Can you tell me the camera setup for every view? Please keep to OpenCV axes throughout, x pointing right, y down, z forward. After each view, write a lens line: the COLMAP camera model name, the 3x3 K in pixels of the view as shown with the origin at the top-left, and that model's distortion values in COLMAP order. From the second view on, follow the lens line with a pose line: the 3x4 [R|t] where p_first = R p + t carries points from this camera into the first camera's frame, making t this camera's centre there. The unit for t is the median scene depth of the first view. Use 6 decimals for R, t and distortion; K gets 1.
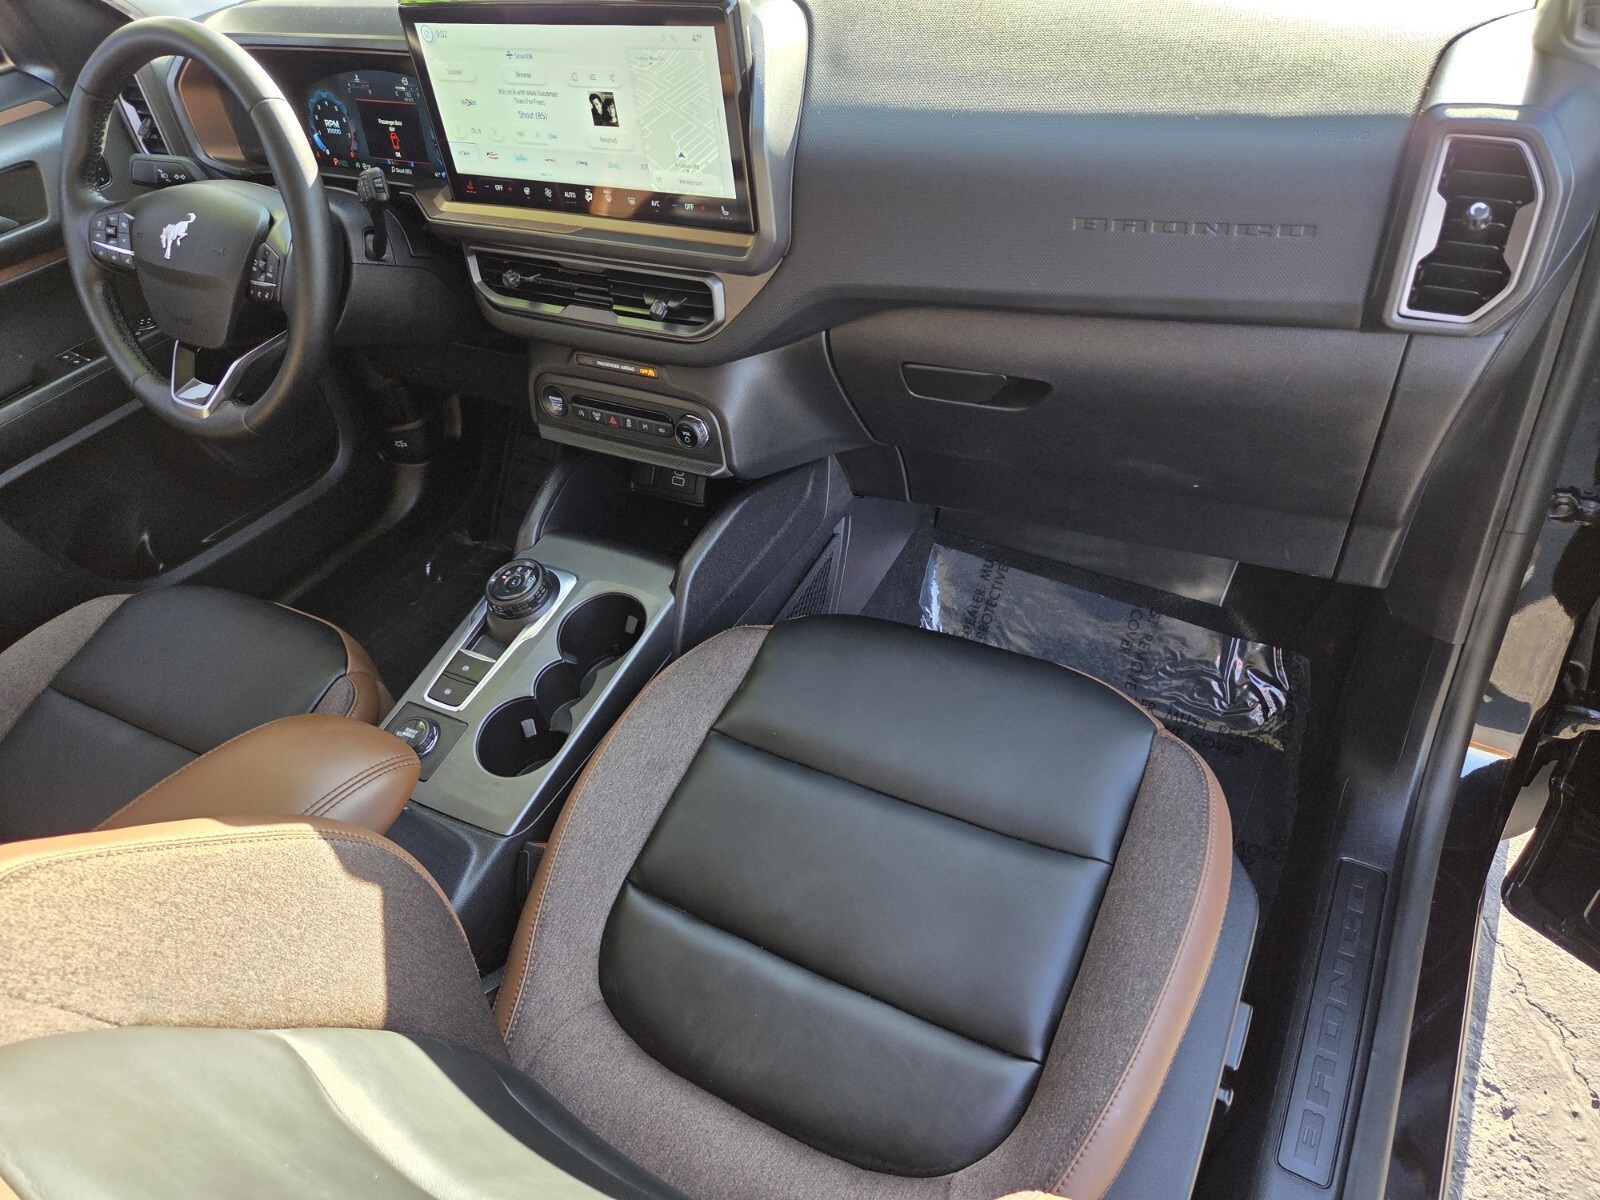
lens RADIAL K [[1081.0, 0, 800.0], [0, 1081.0, 600.0], [0, 0, 1]] dist [0.038536, -0.000012]
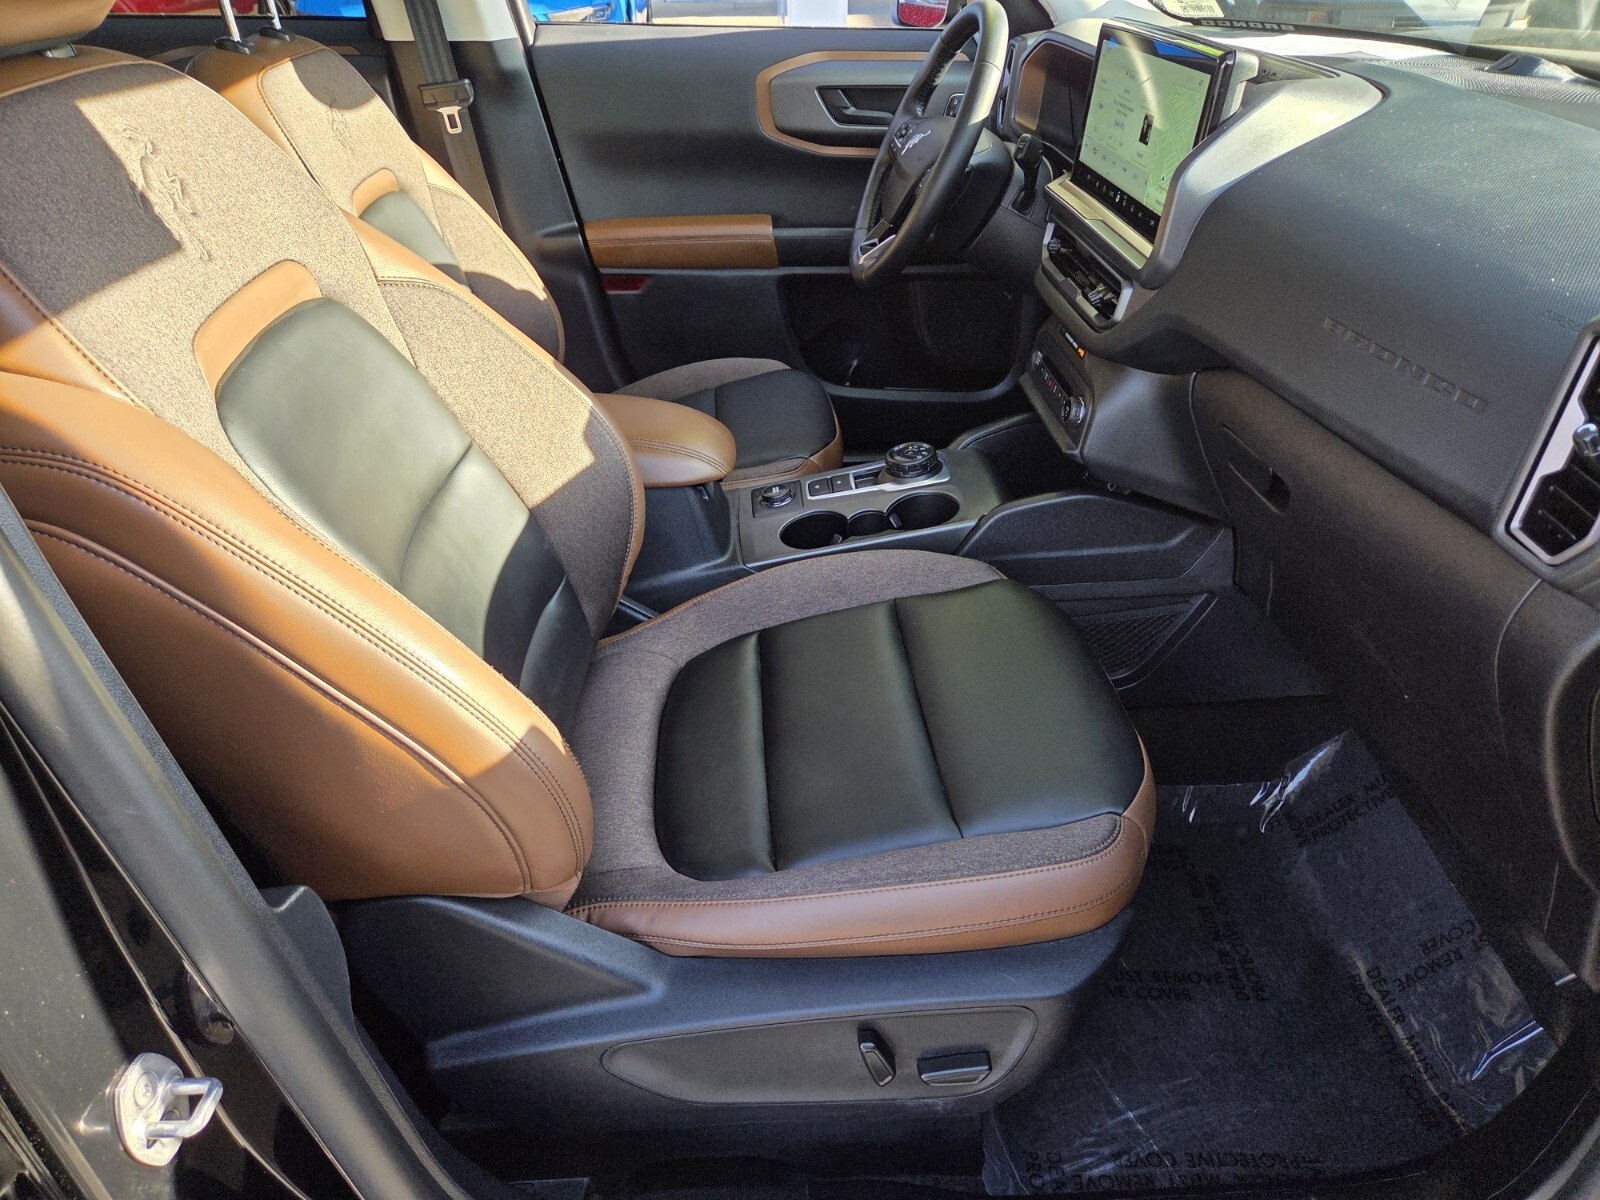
lens RADIAL K [[1092.7, 0, 800.0], [0, 1092.7, 600.0], [0, 0, 1]] dist [0.027871, -0.005270]
pose [[0.532319, 0.549393, -0.644053, 0.551641], [-0.603253, 0.779933, 0.166704, -0.016128], [0.593904, 0.299787, 0.746596, 0.022478]]
